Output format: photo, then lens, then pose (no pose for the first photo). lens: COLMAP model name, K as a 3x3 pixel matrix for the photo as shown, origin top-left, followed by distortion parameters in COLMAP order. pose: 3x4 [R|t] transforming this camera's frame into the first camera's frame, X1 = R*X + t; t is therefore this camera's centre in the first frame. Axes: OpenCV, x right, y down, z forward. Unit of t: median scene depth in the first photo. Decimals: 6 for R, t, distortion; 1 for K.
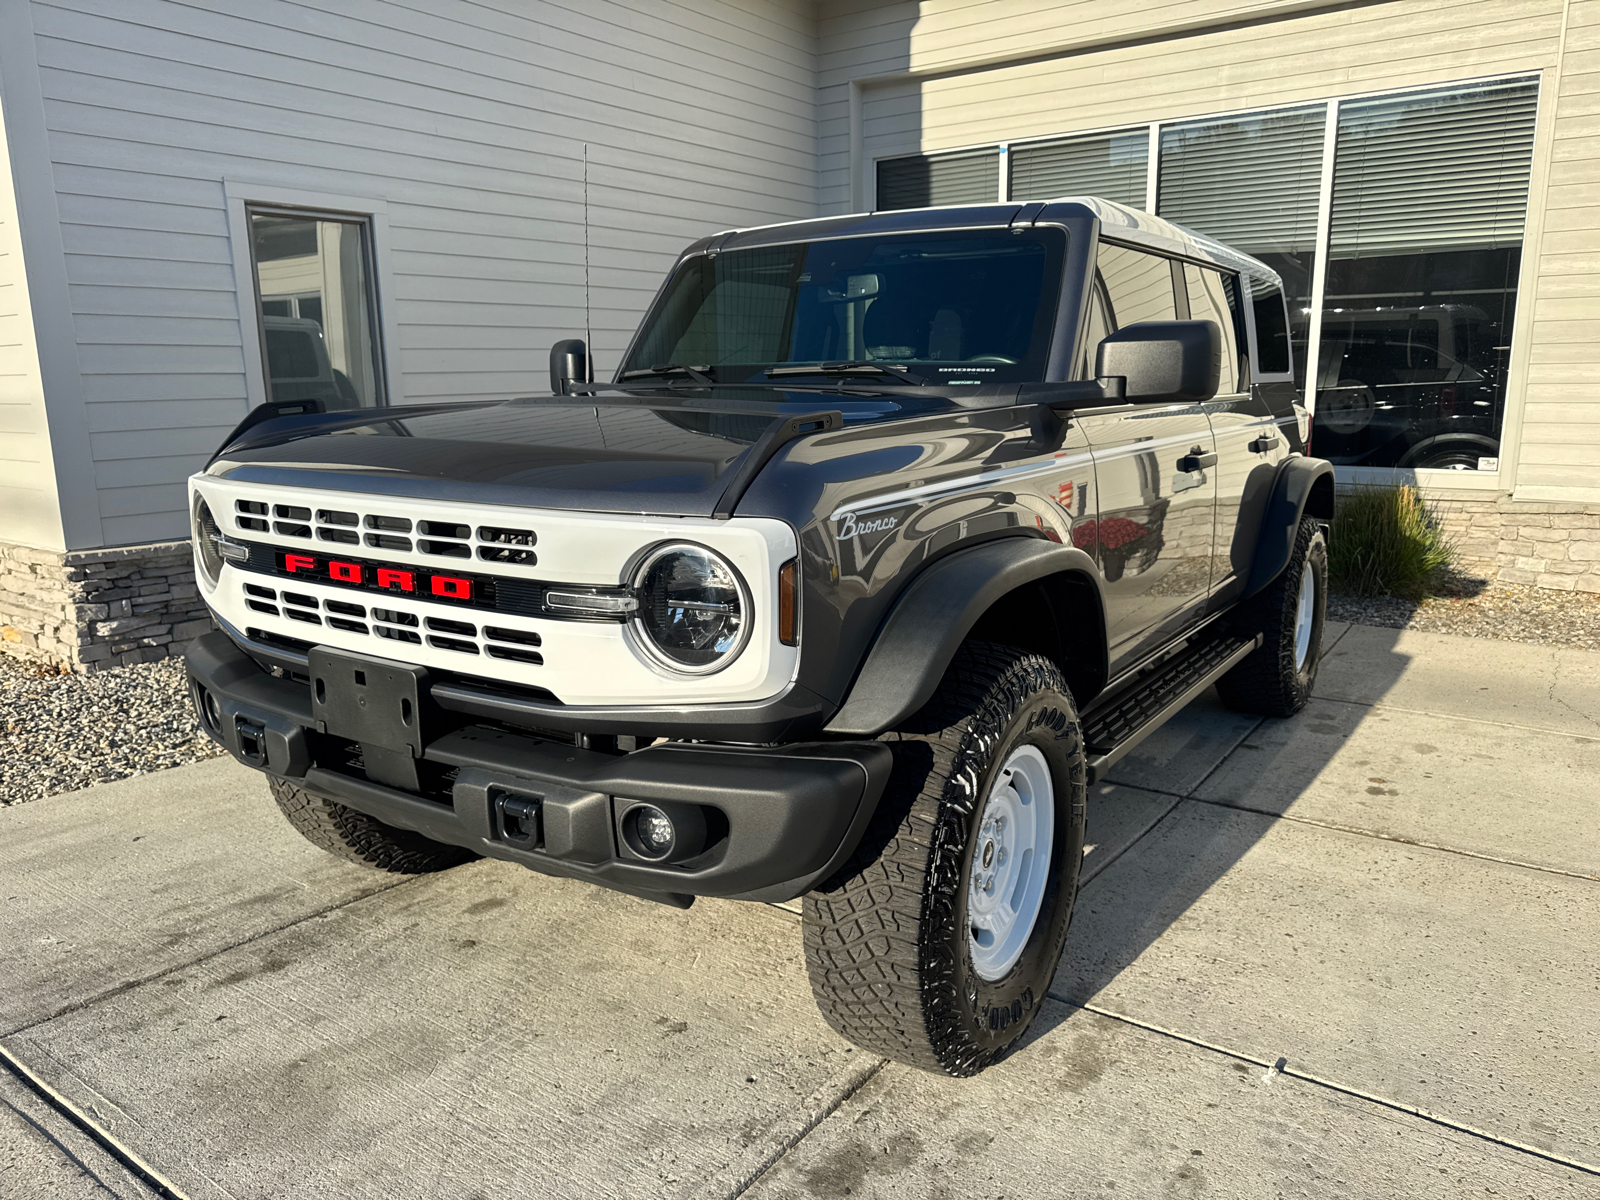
lens RADIAL K [[1128.3, 0, 809.2], [0, 1128.3, 593.3], [0, 0, 1]] dist [0.025554, -0.028755]
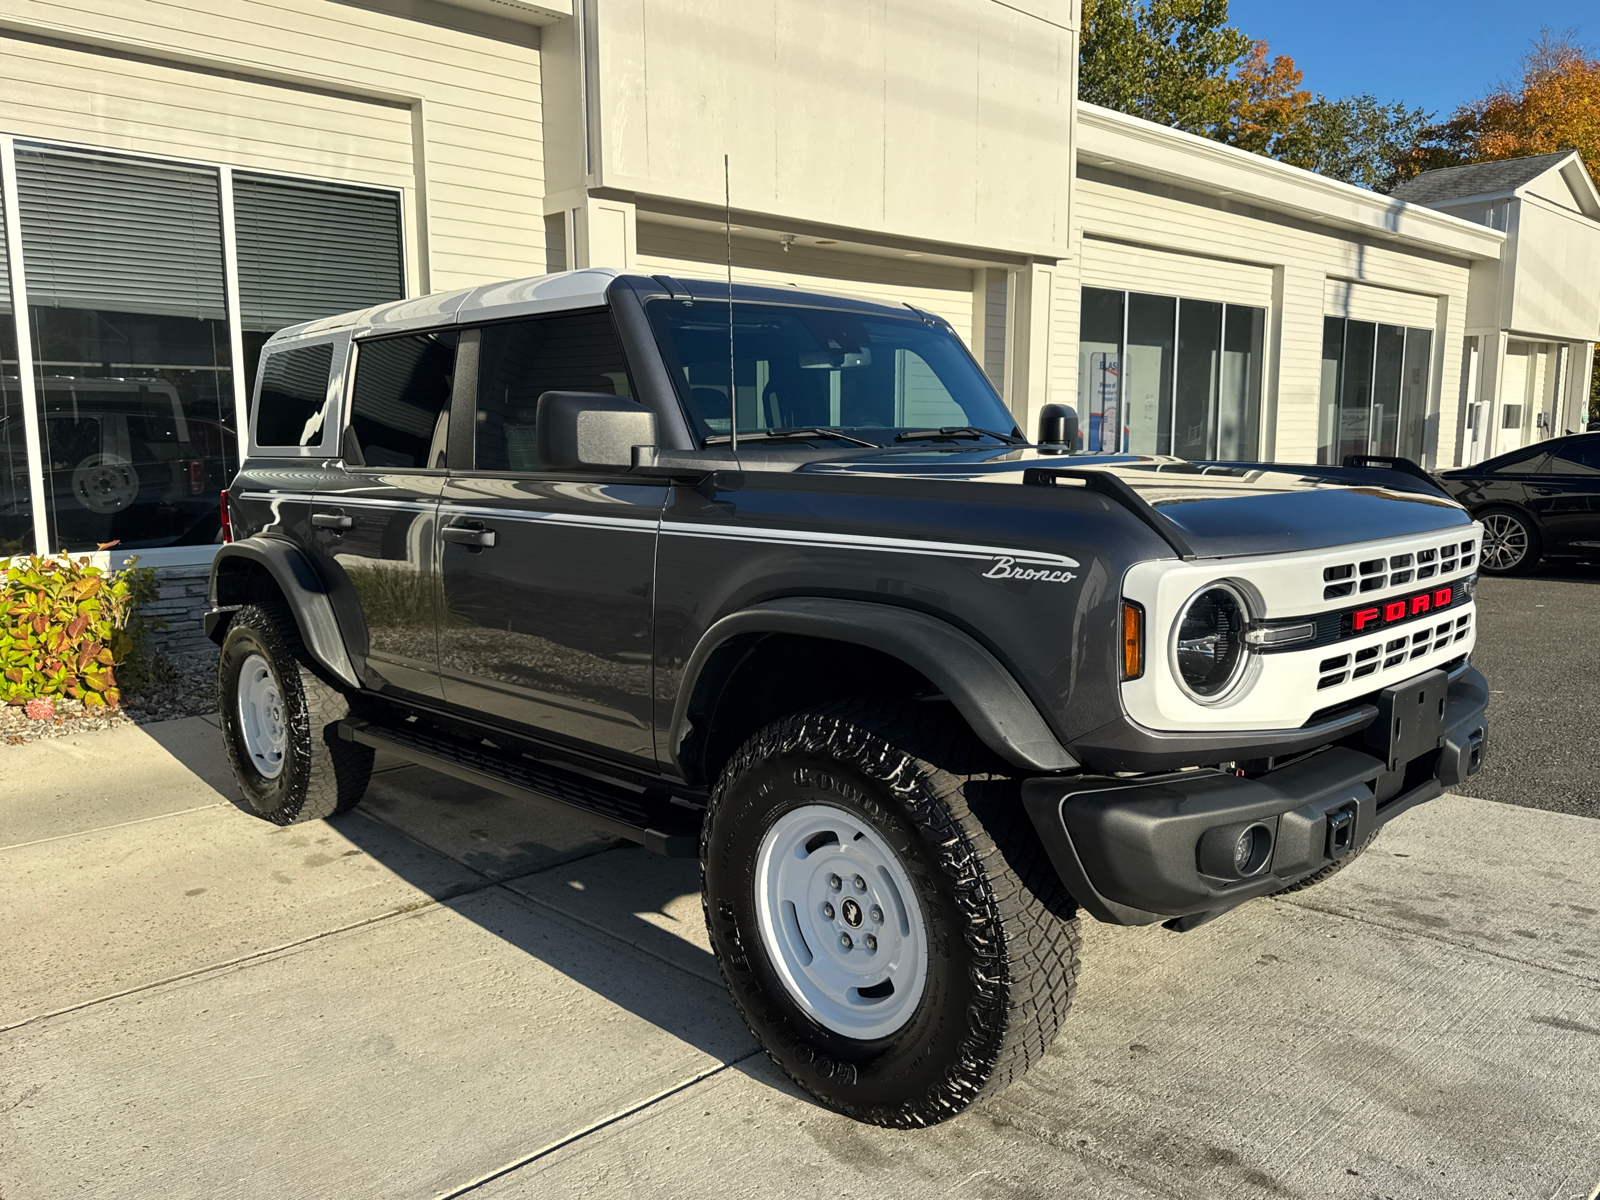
lens RADIAL K [[1193.7, 0, 788.0], [0, 1193.7, 593.7], [0, 0, 1]] dist [0.034052, -0.045149]
pose [[0.212134, -0.120963, 0.969725, -1.125785], [0.193477, 0.977866, 0.079654, -0.163648], [-0.957896, 0.170722, 0.230843, 0.880800]]
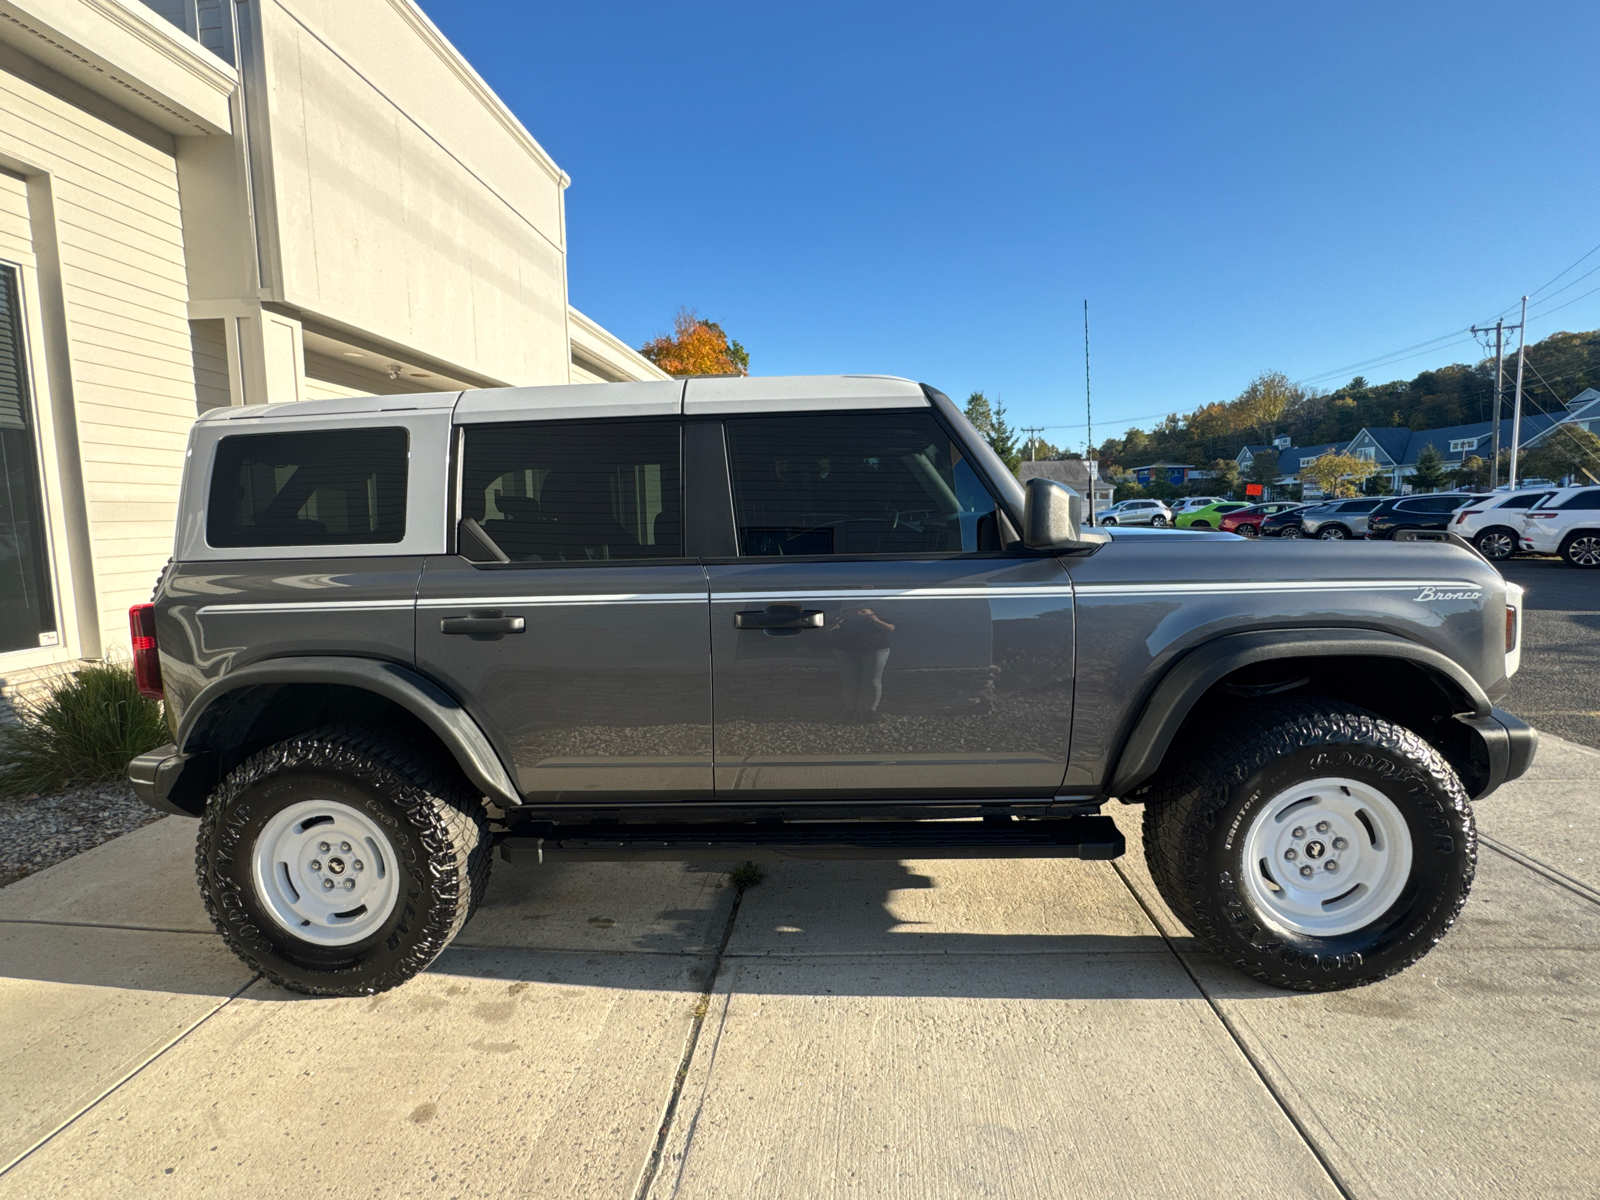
lens RADIAL K [[769.9, 0, 792.4], [0, 769.9, 600.7], [0, 0, 1]] dist [-0.008364, 0.001155]
pose [[-0.492556, -0.069478, 0.867503, -0.739190], [0.195721, 0.962430, 0.188209, -0.339399], [-0.847987, 0.262492, -0.460453, 1.741140]]
